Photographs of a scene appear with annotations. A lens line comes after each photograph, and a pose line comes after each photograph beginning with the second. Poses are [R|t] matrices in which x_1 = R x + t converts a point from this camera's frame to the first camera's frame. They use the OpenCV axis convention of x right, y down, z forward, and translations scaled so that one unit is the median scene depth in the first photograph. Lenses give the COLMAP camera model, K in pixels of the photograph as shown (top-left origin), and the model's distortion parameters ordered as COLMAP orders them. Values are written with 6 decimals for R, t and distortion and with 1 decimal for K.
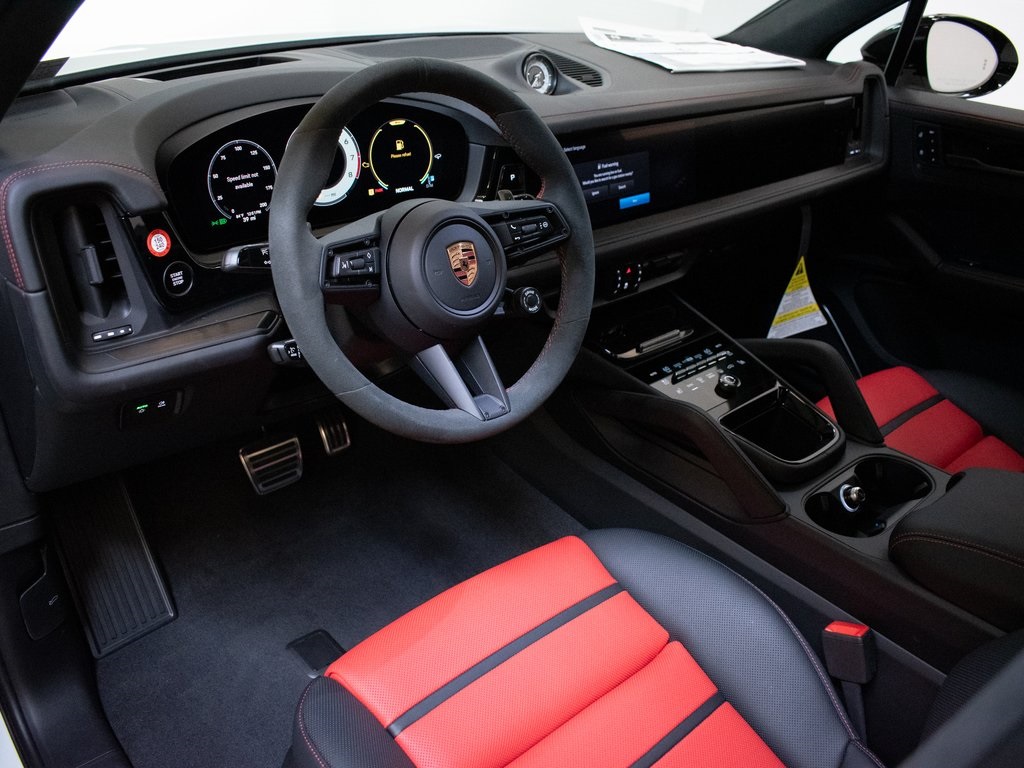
lens RADIAL K [[878.3, 0, 512.0], [0, 878.3, 384.0], [0, 0, 1]] dist [-0.104192, -0.001152]
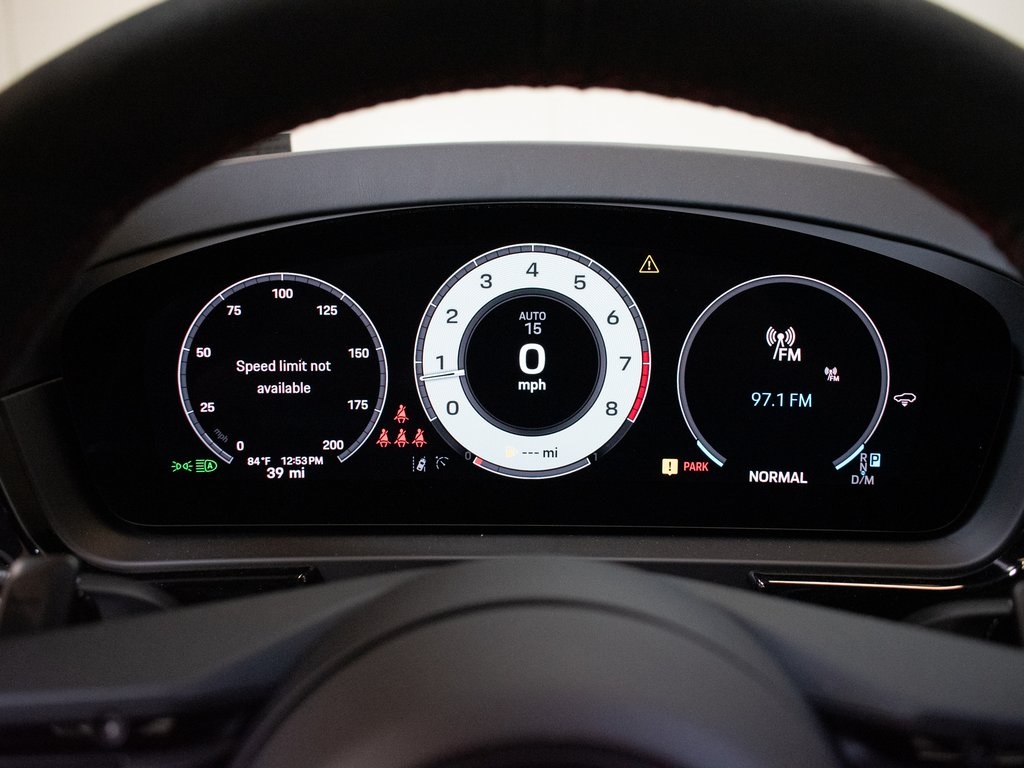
lens RADIAL K [[878.3, 0, 512.0], [0, 878.3, 384.0], [0, 0, 1]] dist [-0.104192, -0.001152]
pose [[0.727859, 0.142229, -0.670815, 0.027582], [-0.291129, 0.949807, -0.114503, -0.213220], [0.620859, 0.278636, 0.732732, 0.765078]]
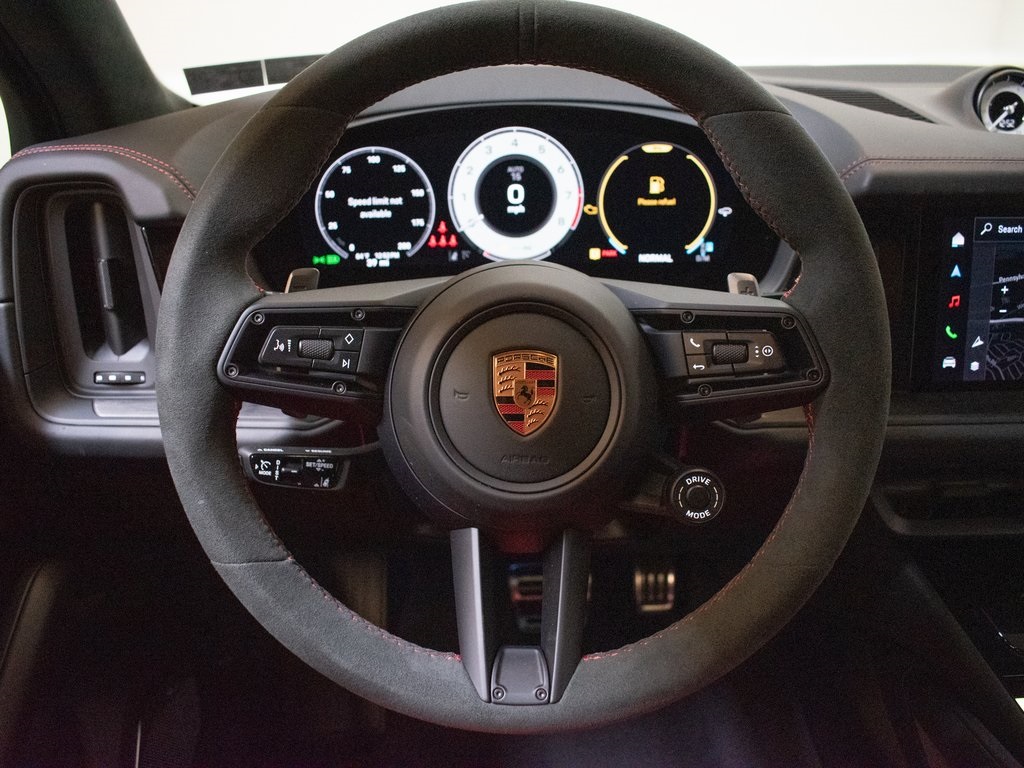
lens RADIAL K [[878.3, 0, 512.0], [0, 878.3, 384.0], [0, 0, 1]] dist [-0.104192, -0.001152]
pose [[0.742294, 0.205975, -0.637631, 0.237399], [-0.267234, 0.963632, 0.000185, -0.126465], [0.614480, 0.170259, 0.770342, 0.547779]]
